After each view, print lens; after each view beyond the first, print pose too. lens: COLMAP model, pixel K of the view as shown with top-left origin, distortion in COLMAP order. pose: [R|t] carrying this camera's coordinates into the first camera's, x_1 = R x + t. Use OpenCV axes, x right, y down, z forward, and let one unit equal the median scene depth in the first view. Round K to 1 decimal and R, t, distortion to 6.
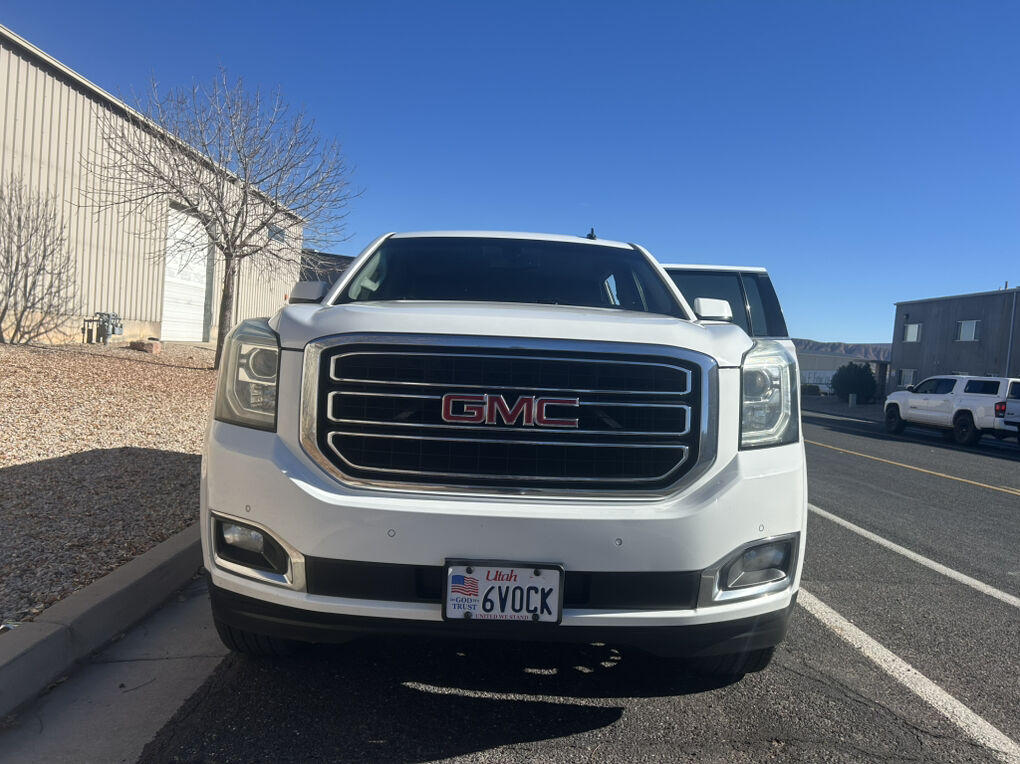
lens RADIAL K [[783.7, 0, 510.0], [0, 783.7, 382.0], [0, 0, 1]] dist [0.059368, -0.062899]
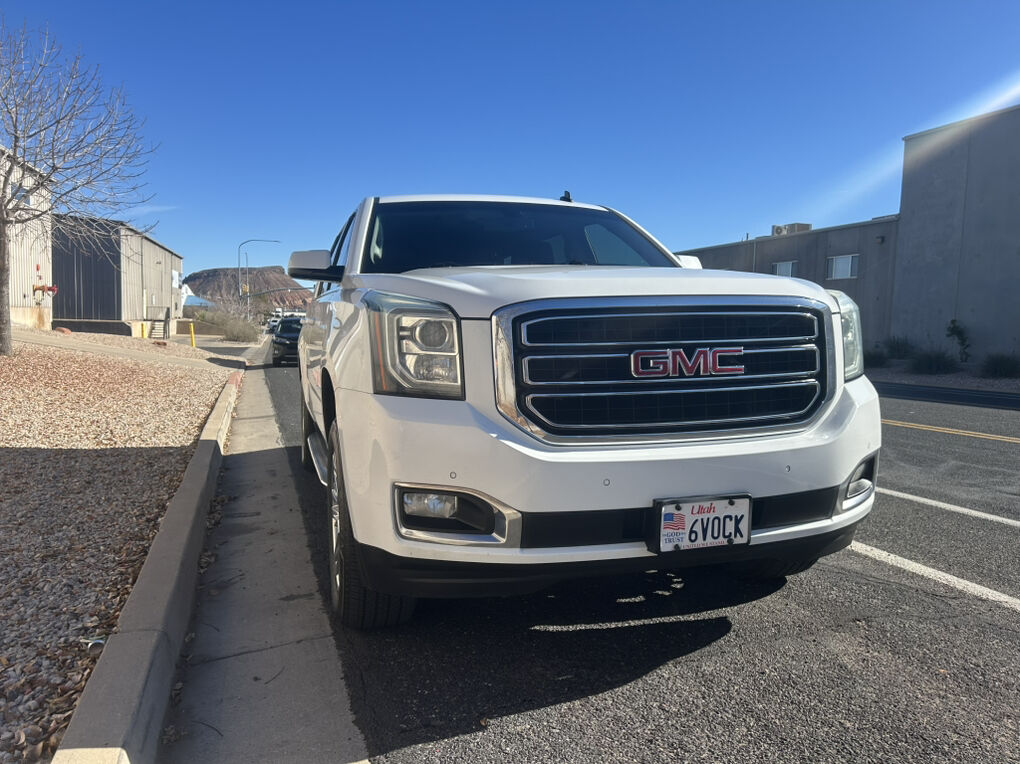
lens RADIAL K [[783.7, 0, 510.0], [0, 783.7, 382.0], [0, 0, 1]] dist [0.059368, -0.062899]
pose [[0.956649, -0.077881, 0.280638, -0.556345], [0.063213, 0.996137, 0.060957, -0.019865], [-0.284301, -0.040574, 0.957876, 0.007157]]
